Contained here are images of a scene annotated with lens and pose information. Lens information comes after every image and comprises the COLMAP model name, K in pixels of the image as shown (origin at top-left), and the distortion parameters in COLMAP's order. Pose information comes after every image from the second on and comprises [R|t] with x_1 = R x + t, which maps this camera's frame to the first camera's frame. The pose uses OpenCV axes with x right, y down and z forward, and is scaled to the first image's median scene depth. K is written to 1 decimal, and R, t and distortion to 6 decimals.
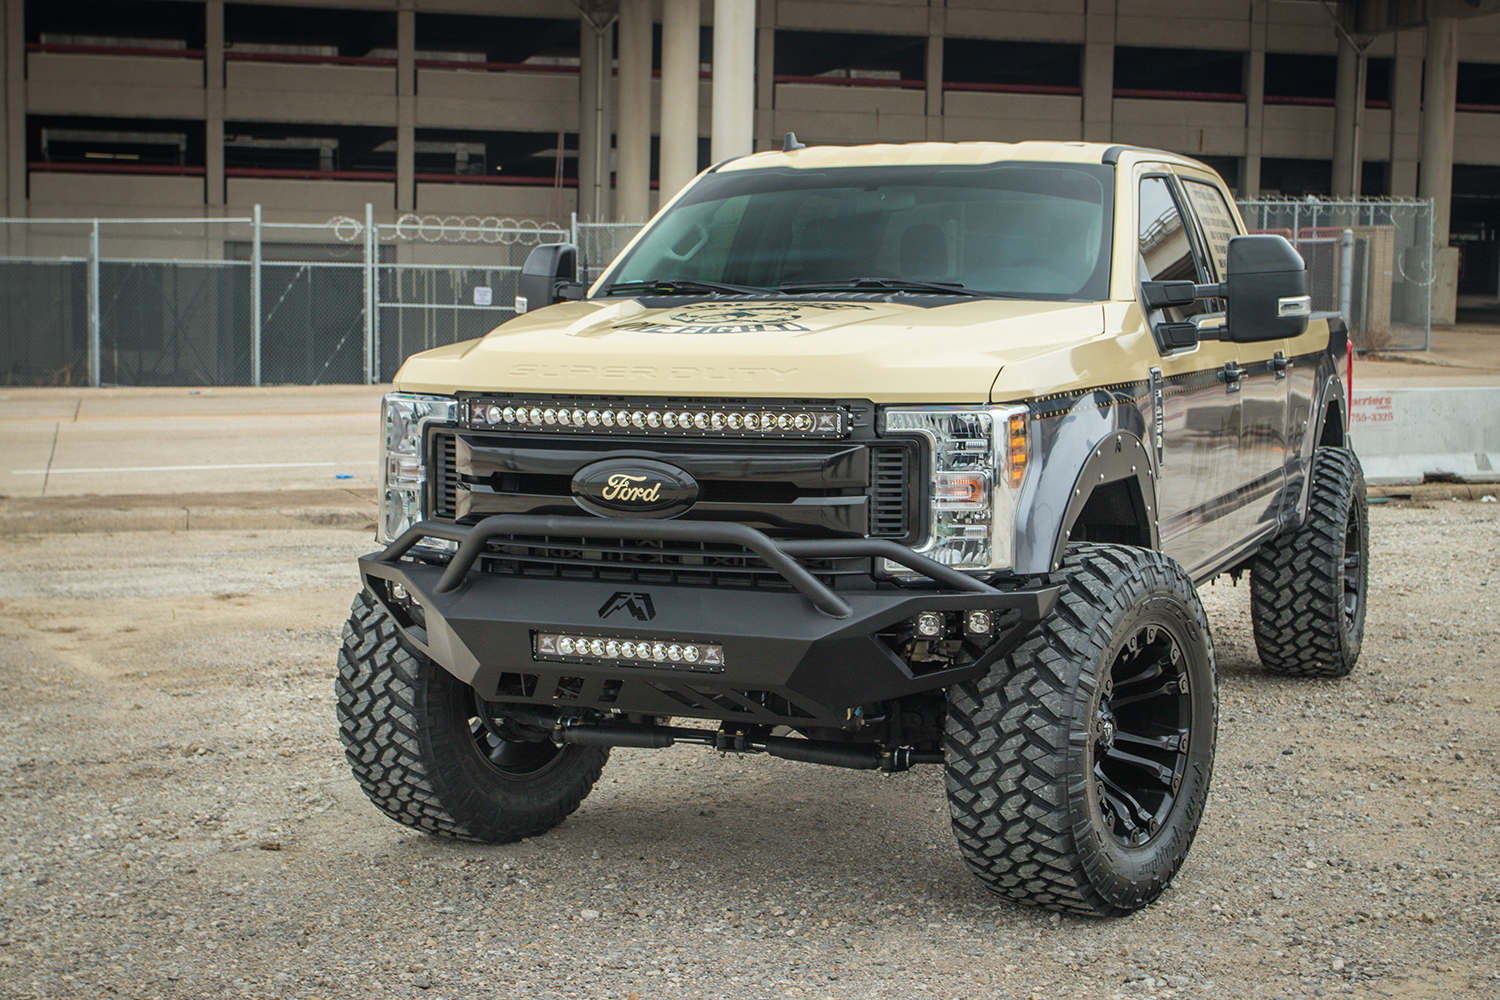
lens RADIAL K [[2392.5, 0, 750.0], [0, 2392.5, 500.0], [0, 0, 1]] dist [-0.008205, -0.021412]
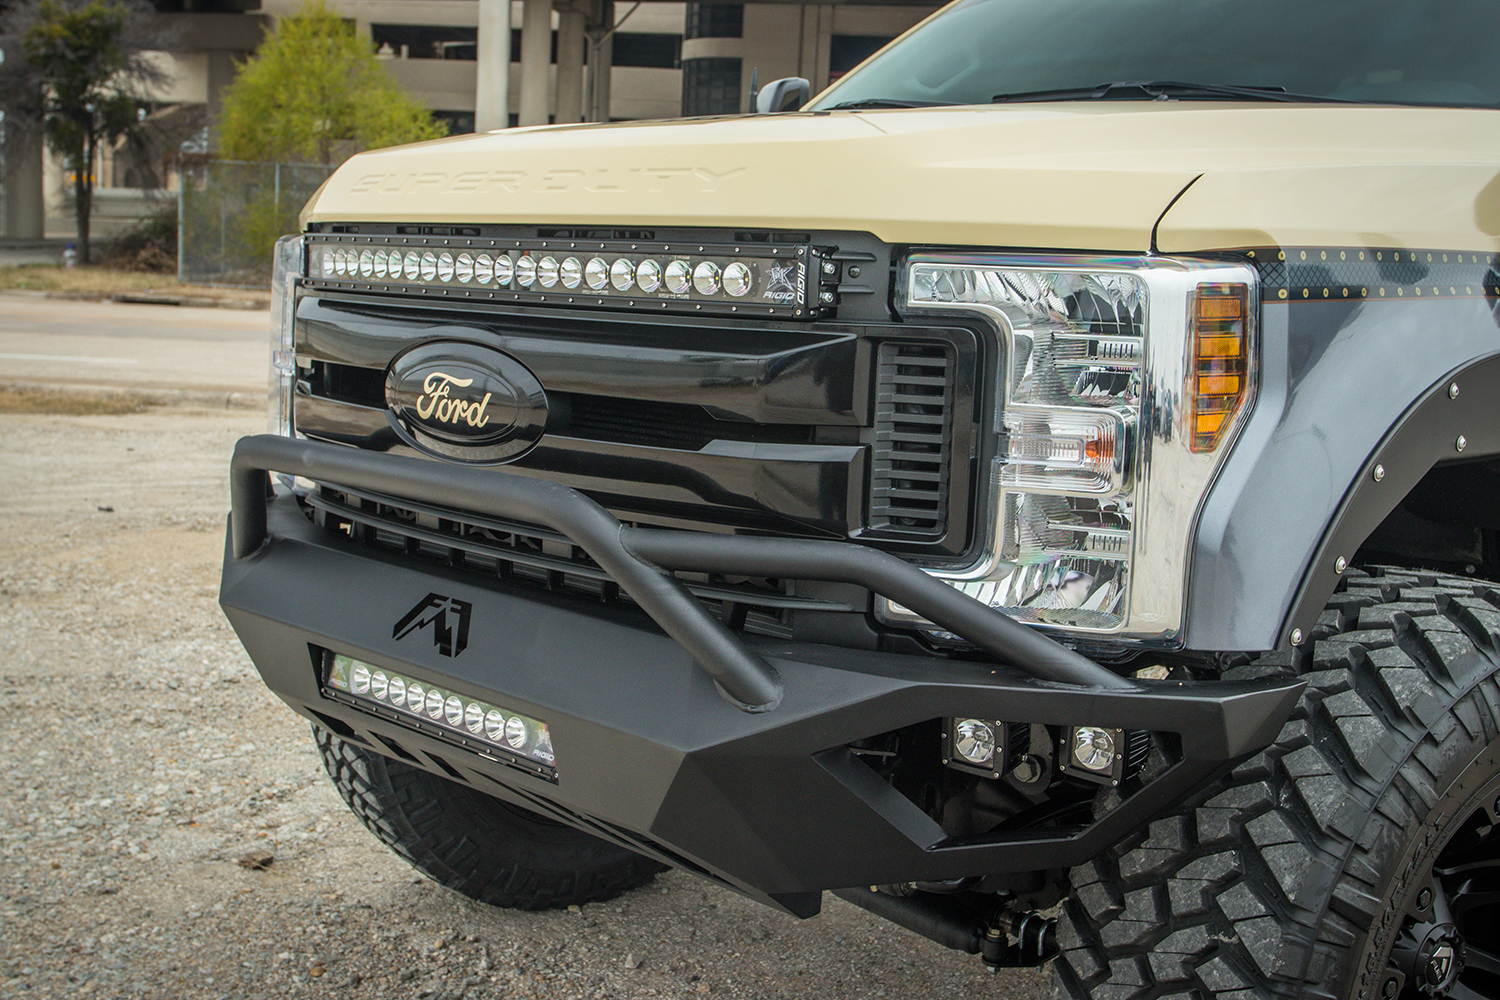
lens RADIAL K [[1690.6, 0, 750.0], [0, 1690.6, 500.0], [0, 0, 1]] dist [-0.032427, 0.009431]
pose [[0.926273, 0.082876, -0.367628, 0.147238], [-0.066338, 0.996144, 0.057421, -0.008570], [0.370969, -0.028800, 0.928198, 0.679417]]
